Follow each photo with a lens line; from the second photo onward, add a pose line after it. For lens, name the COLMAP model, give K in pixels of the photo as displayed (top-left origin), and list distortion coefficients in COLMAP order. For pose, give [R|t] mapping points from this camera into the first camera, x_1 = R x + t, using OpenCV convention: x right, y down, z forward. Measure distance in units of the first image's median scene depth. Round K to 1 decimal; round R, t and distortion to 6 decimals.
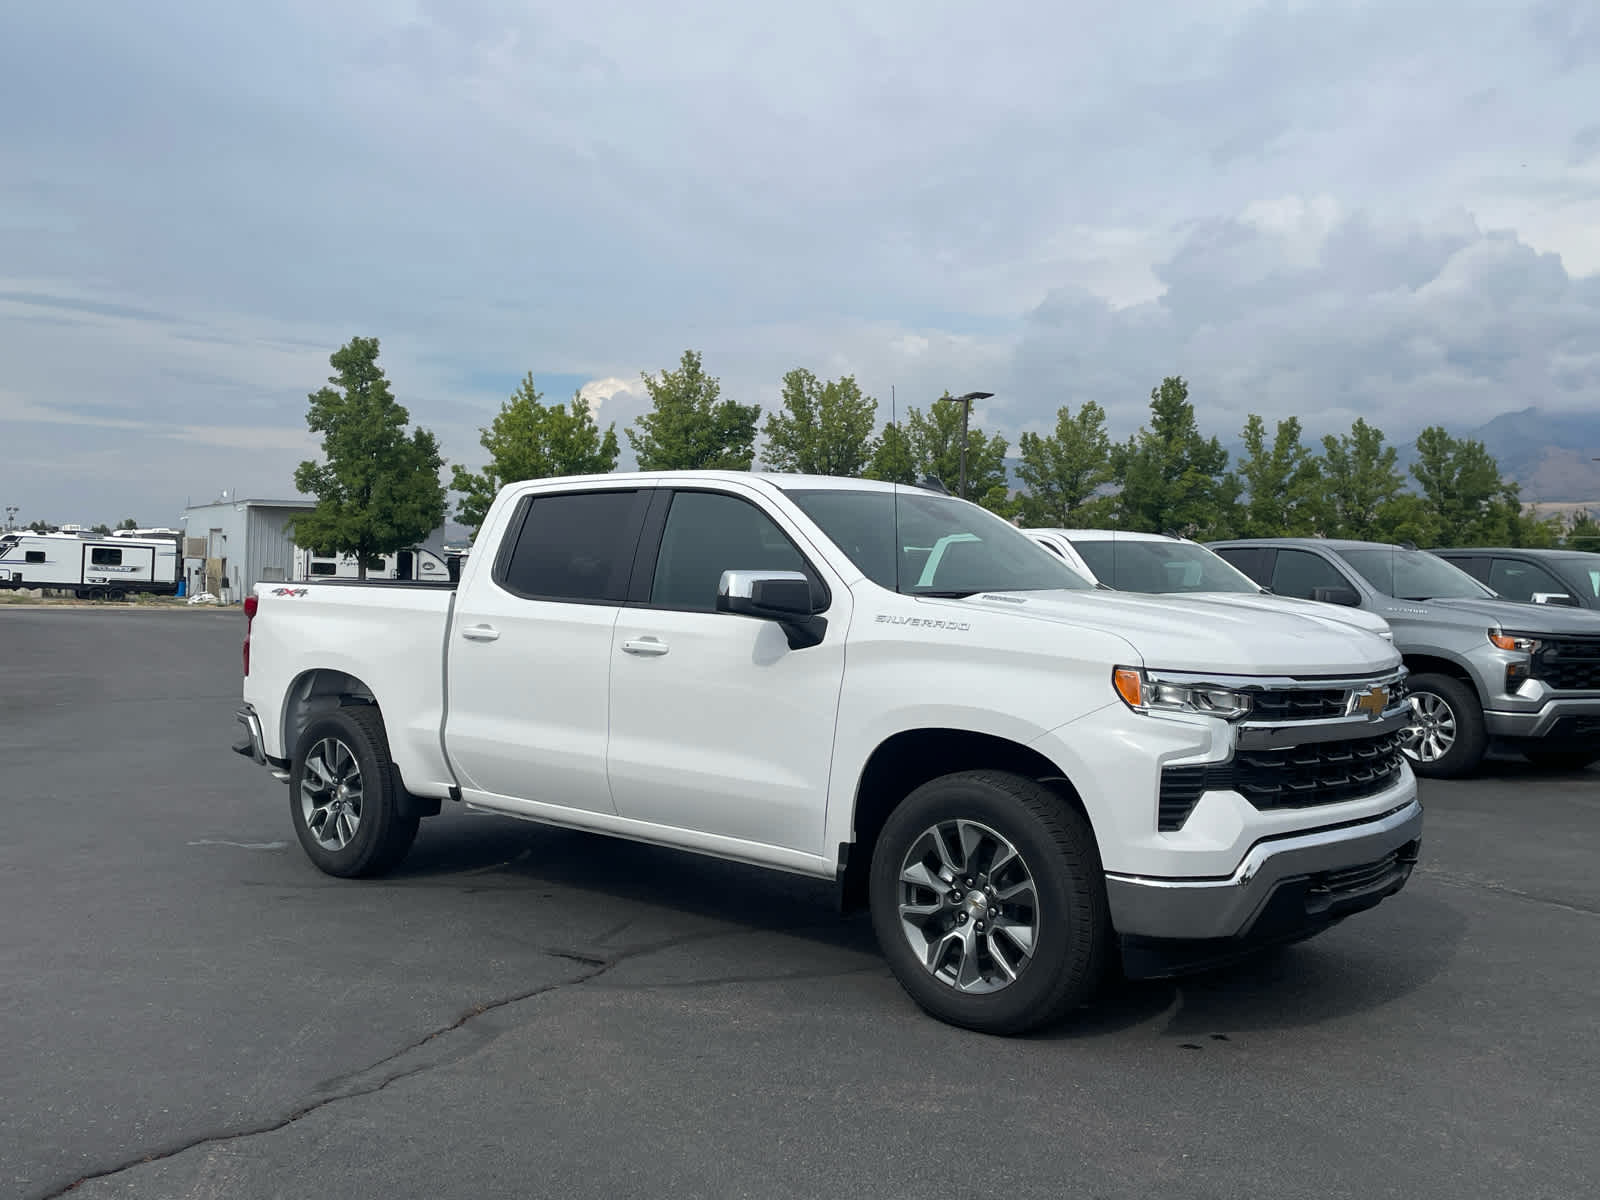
lens RADIAL K [[1453.8, 0, 796.7], [0, 1453.8, 594.6], [0, 0, 1]] dist [0.055249, 0.000000]
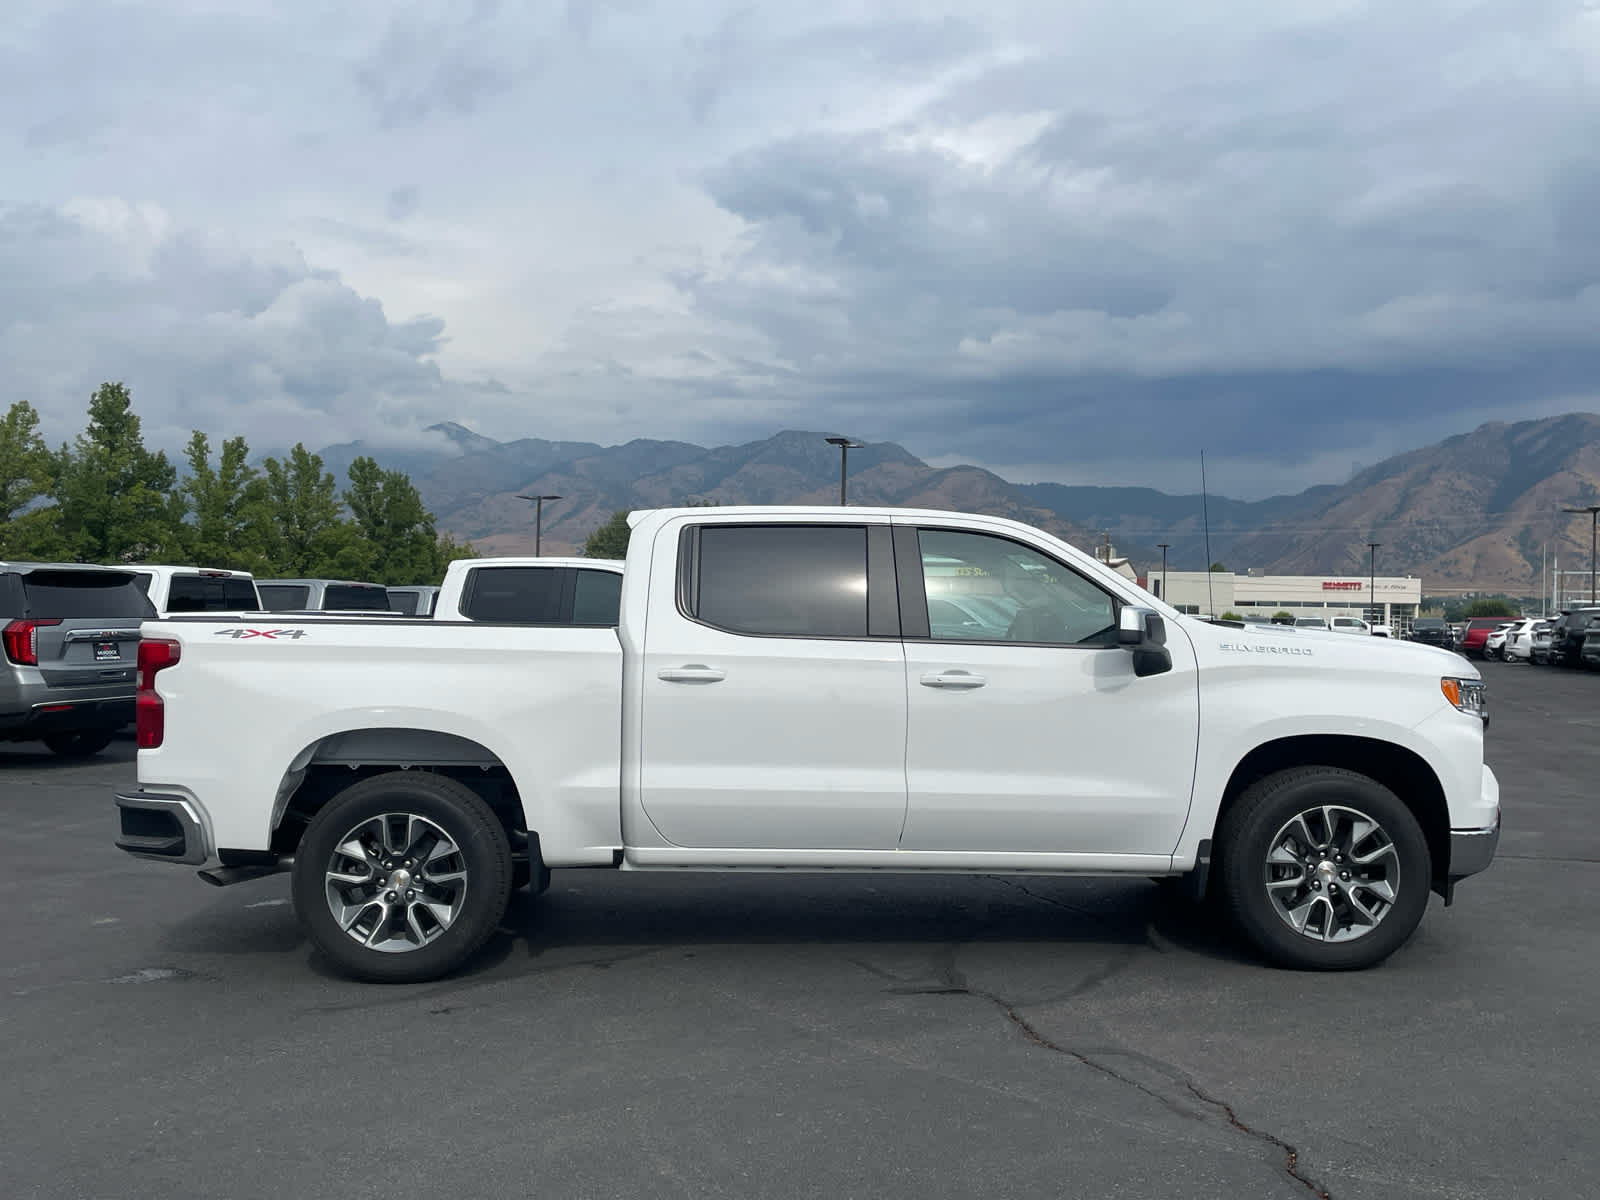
lens RADIAL K [[1453.8, 0, 816.2], [0, 1453.8, 613.7], [0, 0, 1]] dist [0.055249, 0.000000]
pose [[0.725563, -0.008324, 0.688105, -0.110964], [0.009642, 0.999952, 0.001929, -0.001791], [-0.688088, 0.005235, 0.725608, 0.039965]]
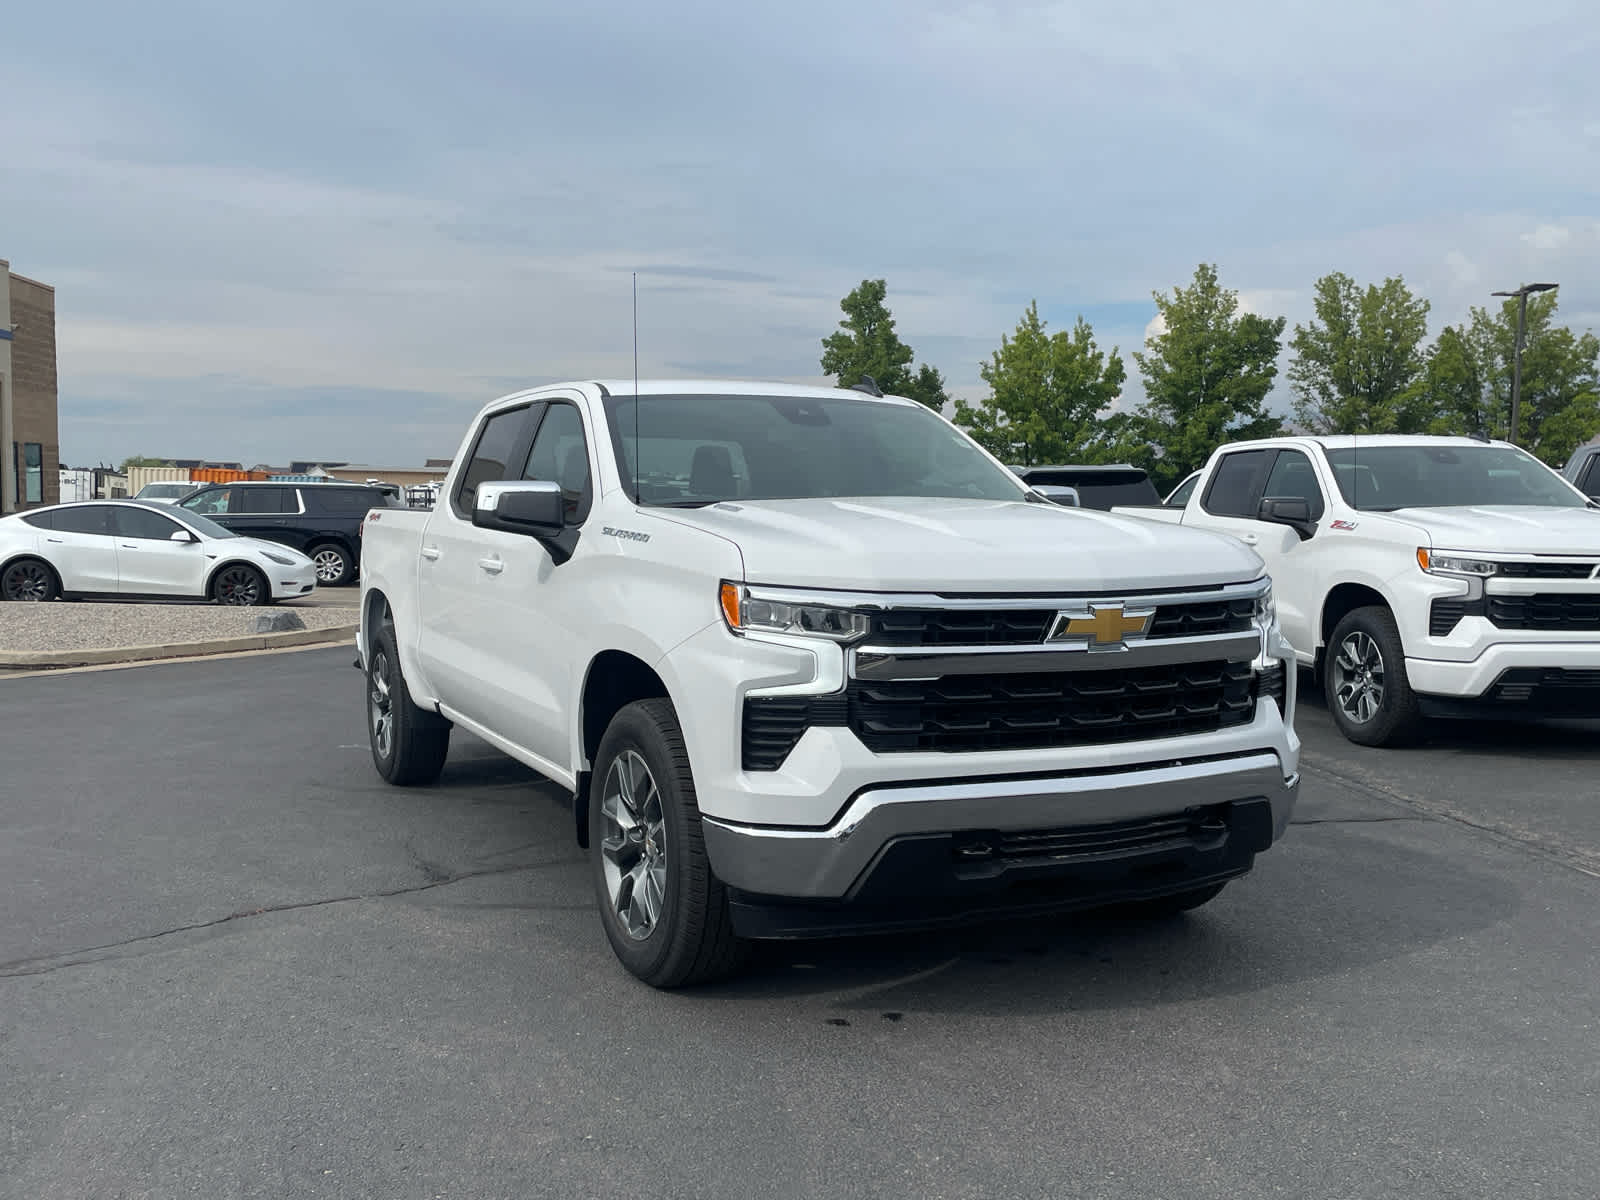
lens RADIAL K [[1453.8, 0, 796.5], [0, 1453.8, 600.8], [0, 0, 1]] dist [0.055249, 0.000000]
pose [[0.920308, 0.007719, -0.391118, 0.058379], [0.011426, 0.998848, 0.046600, 0.002103], [0.391027, -0.047355, 0.919160, 0.021560]]
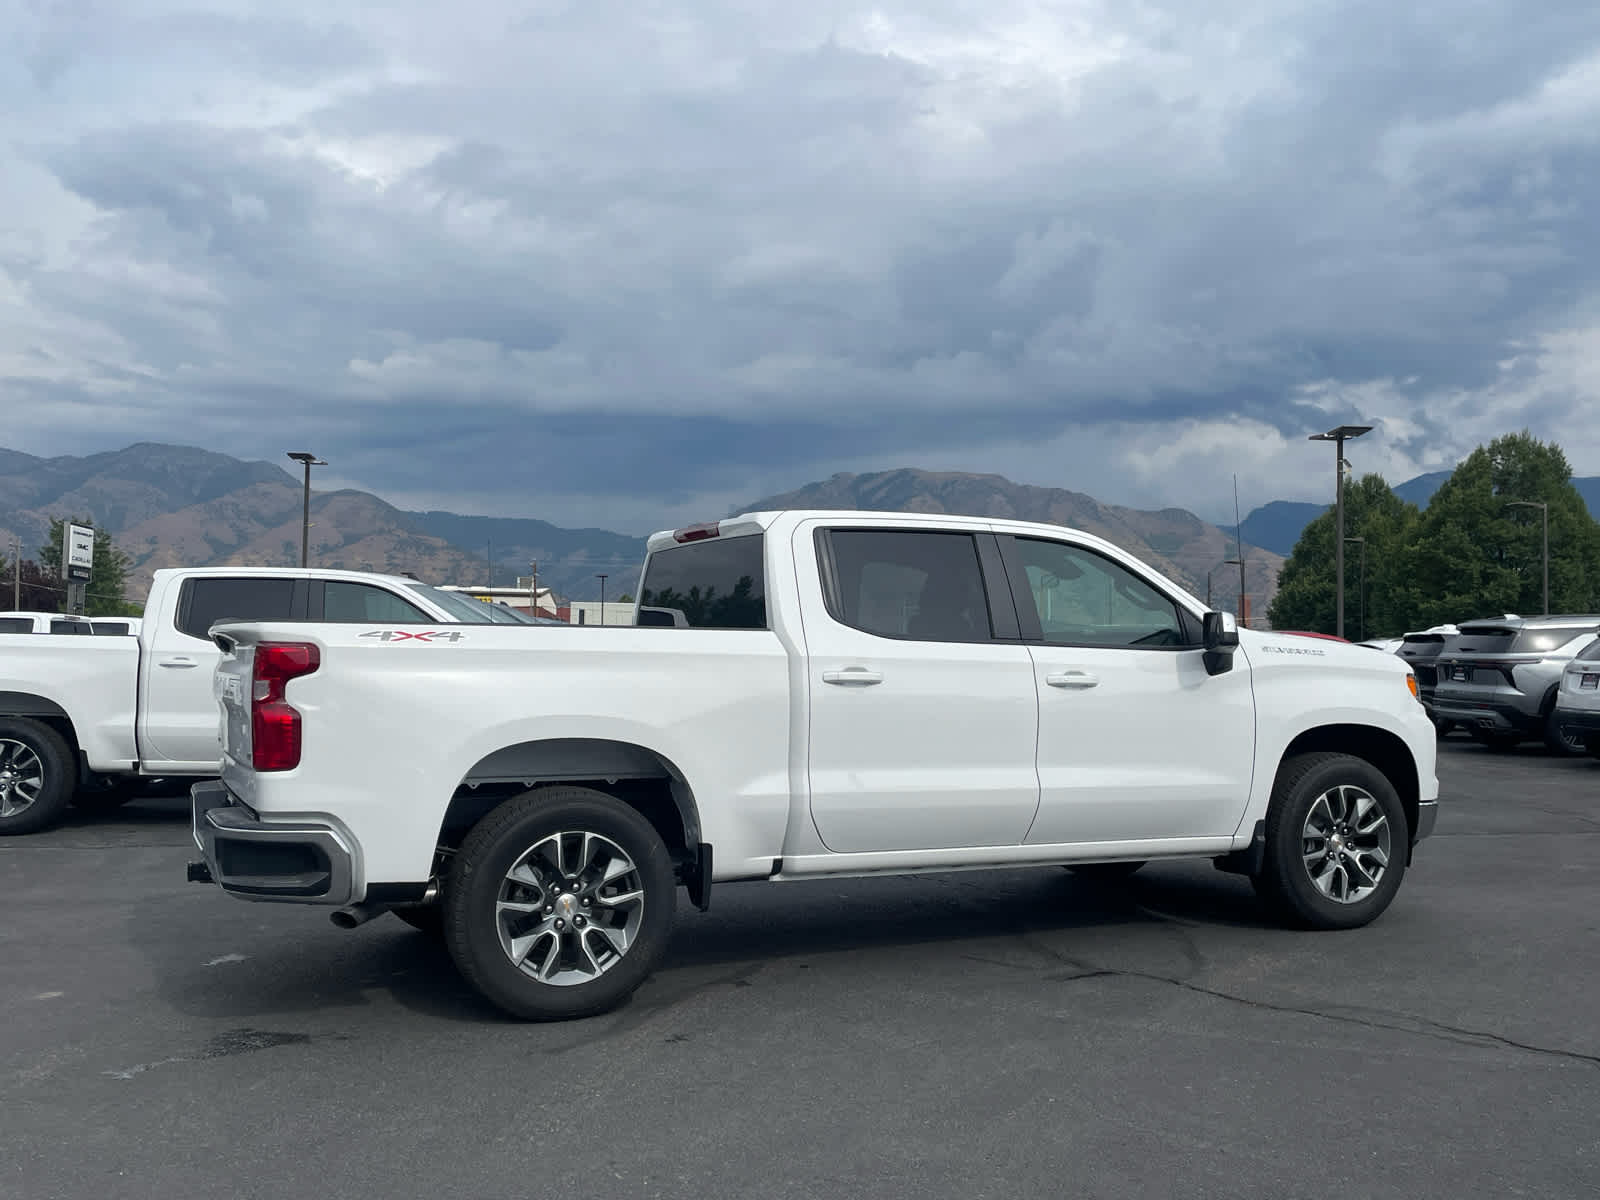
lens RADIAL K [[1453.8, 0, 806.1], [0, 1453.8, 601.2], [0, 0, 1]] dist [0.055249, 0.000000]
pose [[0.396072, 0.017751, 0.918048, -0.149662], [0.009814, 0.999674, -0.023563, 0.000005], [-0.918167, 0.018342, 0.395769, 0.094042]]
